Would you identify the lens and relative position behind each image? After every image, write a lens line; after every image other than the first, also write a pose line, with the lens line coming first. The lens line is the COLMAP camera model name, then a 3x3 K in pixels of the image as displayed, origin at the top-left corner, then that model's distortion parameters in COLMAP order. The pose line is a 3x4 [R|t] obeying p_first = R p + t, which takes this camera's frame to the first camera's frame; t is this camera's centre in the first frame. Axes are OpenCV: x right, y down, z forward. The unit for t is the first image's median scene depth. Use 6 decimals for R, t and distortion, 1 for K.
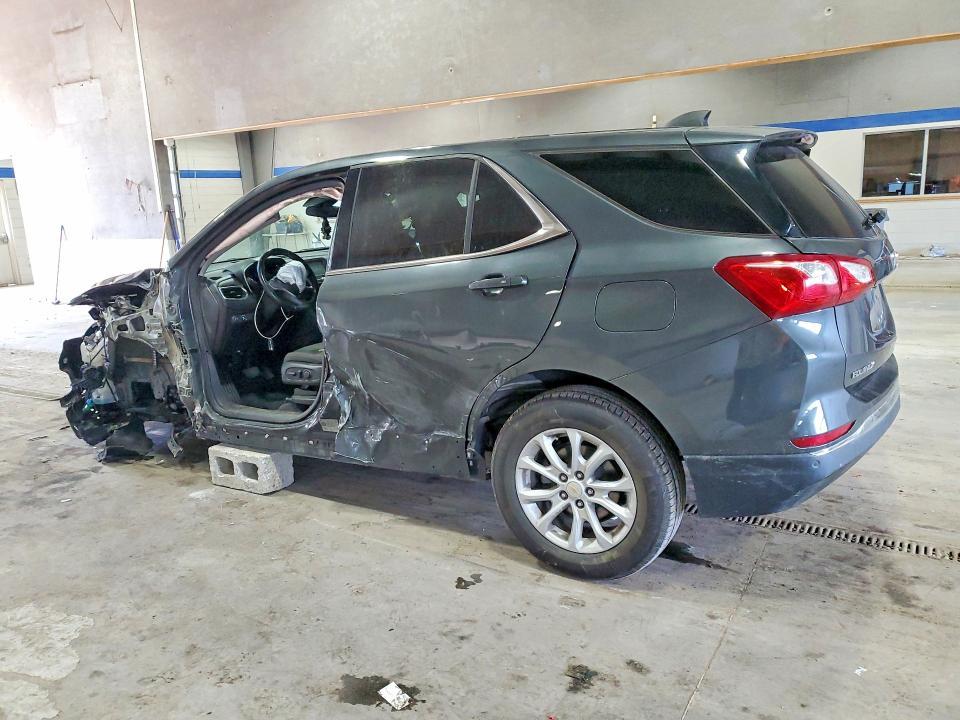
lens RADIAL K [[740.4, 0, 480.0], [0, 740.4, 360.0], [0, 0, 1]] dist [0.008005, 0.001284]
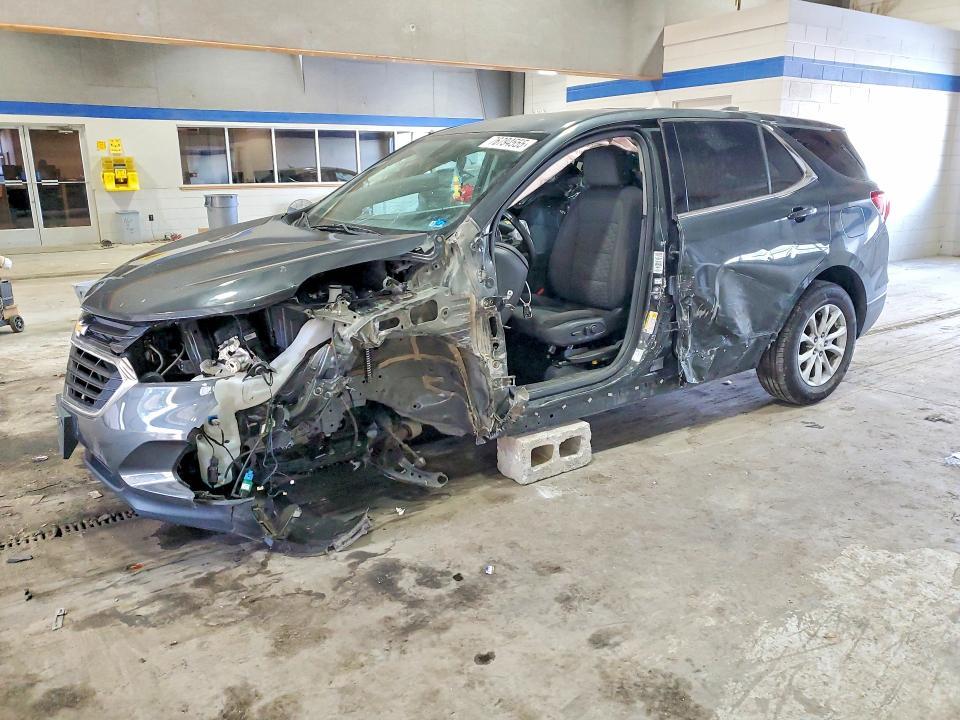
lens RADIAL K [[737.8, 0, 481.4], [0, 737.8, 344.0], [0, 0, 1]] dist [0.021029, -0.001070]
pose [[0.418709, -0.167860, 0.892472, -1.236547], [0.184679, 0.977971, 0.097297, -0.087283], [-0.889143, 0.124082, 0.440486, 0.749554]]
